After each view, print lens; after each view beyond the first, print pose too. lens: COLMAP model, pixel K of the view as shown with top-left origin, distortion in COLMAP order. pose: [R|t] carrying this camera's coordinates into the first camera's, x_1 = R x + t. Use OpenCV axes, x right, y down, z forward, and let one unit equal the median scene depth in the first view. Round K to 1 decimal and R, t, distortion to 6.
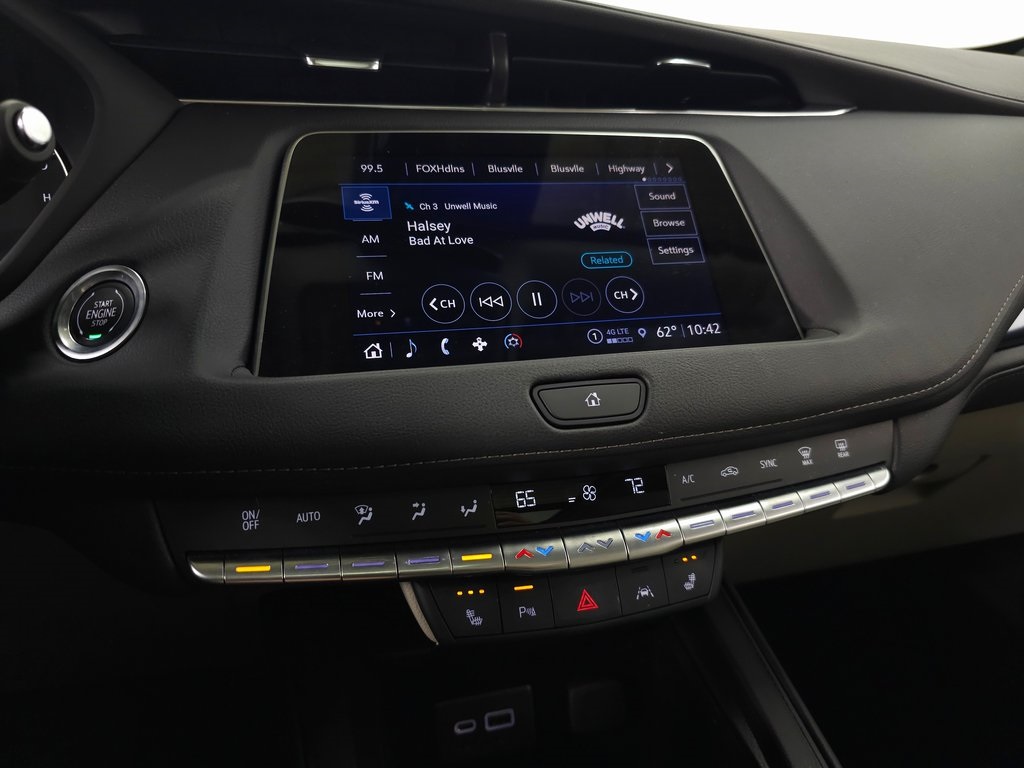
lens RADIAL K [[698.3, 0, 504.3], [0, 698.3, 384.2], [0, 0, 1]] dist [0.097520, -0.229679]
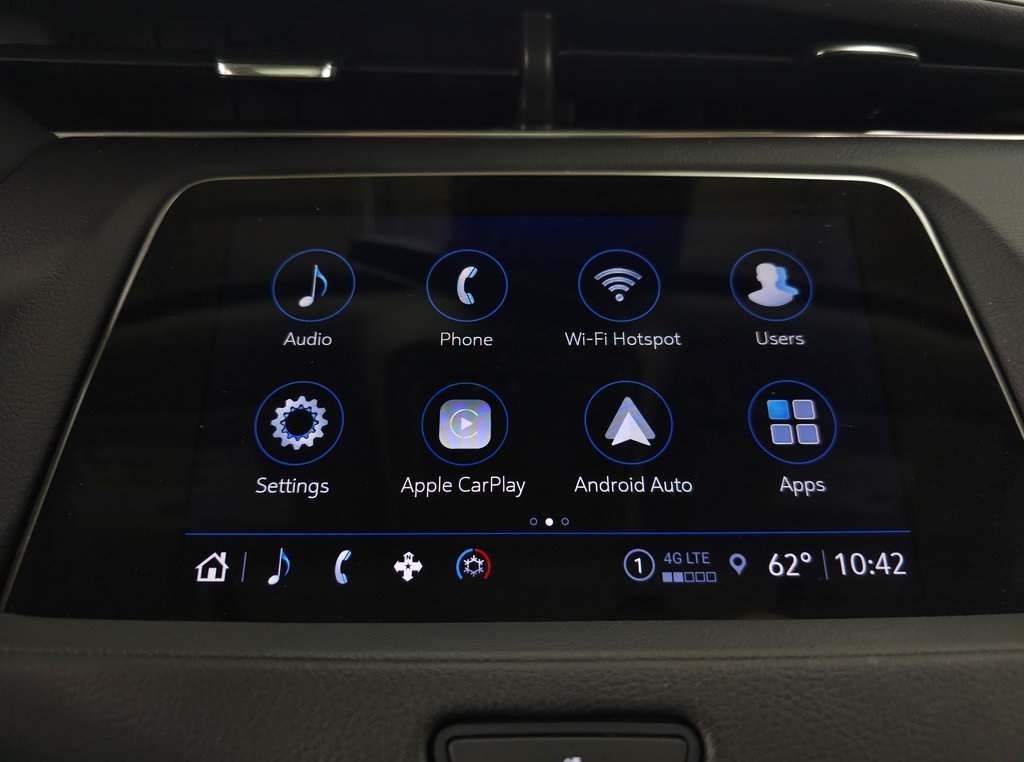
lens RADIAL K [[693.6, 0, 512.0], [0, 693.6, 381.0], [0, 0, 1]] dist [-0.025212, -0.003489]
pose [[0.967059, 0.067152, -0.245535, 0.154891], [-0.074398, 0.997021, -0.020343, -0.185513], [0.243438, 0.037941, 0.969174, 0.479131]]
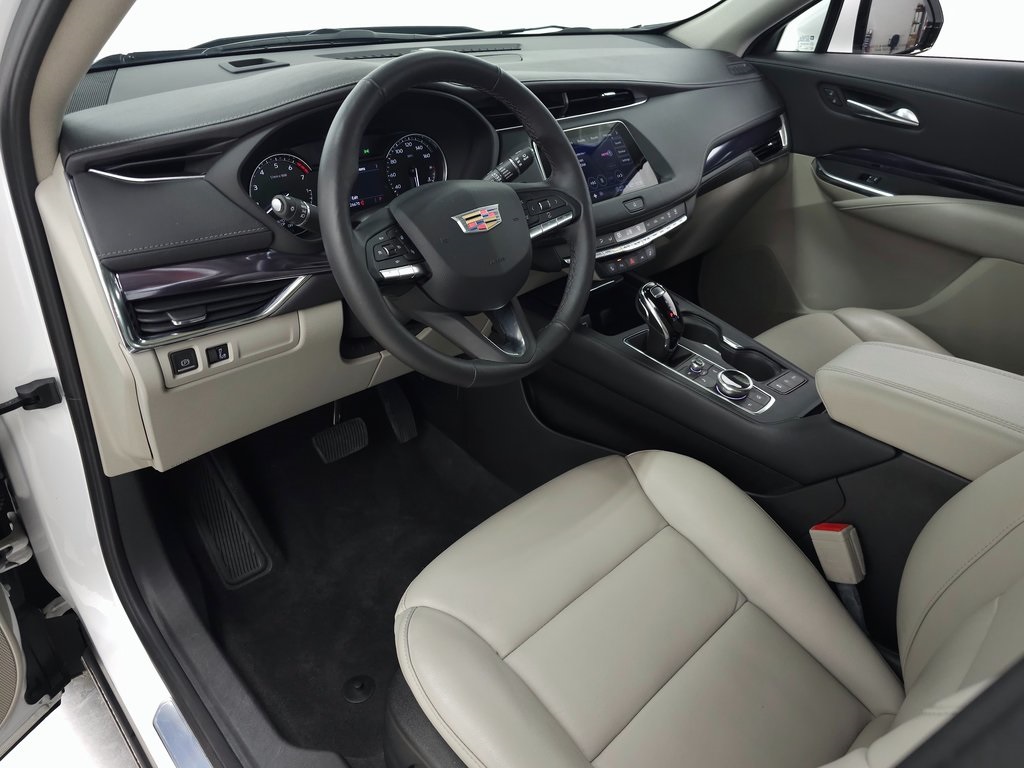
lens RADIAL K [[683.8, 0, 518.1], [0, 683.8, 389.4], [0, 0, 1]] dist [-0.023368, -0.003184]
pose [[0.874451, -0.257767, 0.410963, -1.956163], [0.170672, 0.956460, 0.236761, -0.005591], [-0.454099, -0.136896, 0.880371, -1.898929]]
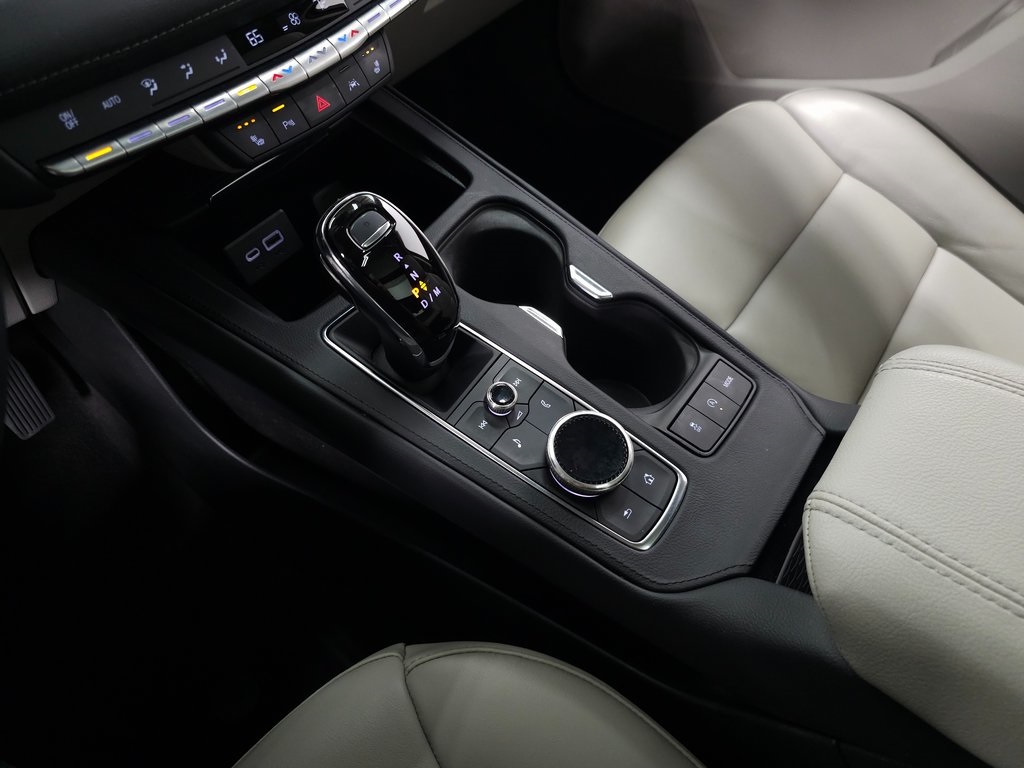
lens RADIAL K [[683.8, 0, 518.1], [0, 683.8, 389.4], [0, 0, 1]] dist [-0.023368, -0.003184]
pose [[0.777607, -0.507945, 0.370566, -0.345316], [0.209095, 0.764737, 0.609473, -0.000104], [-0.592964, -0.396446, 0.700873, -0.384485]]
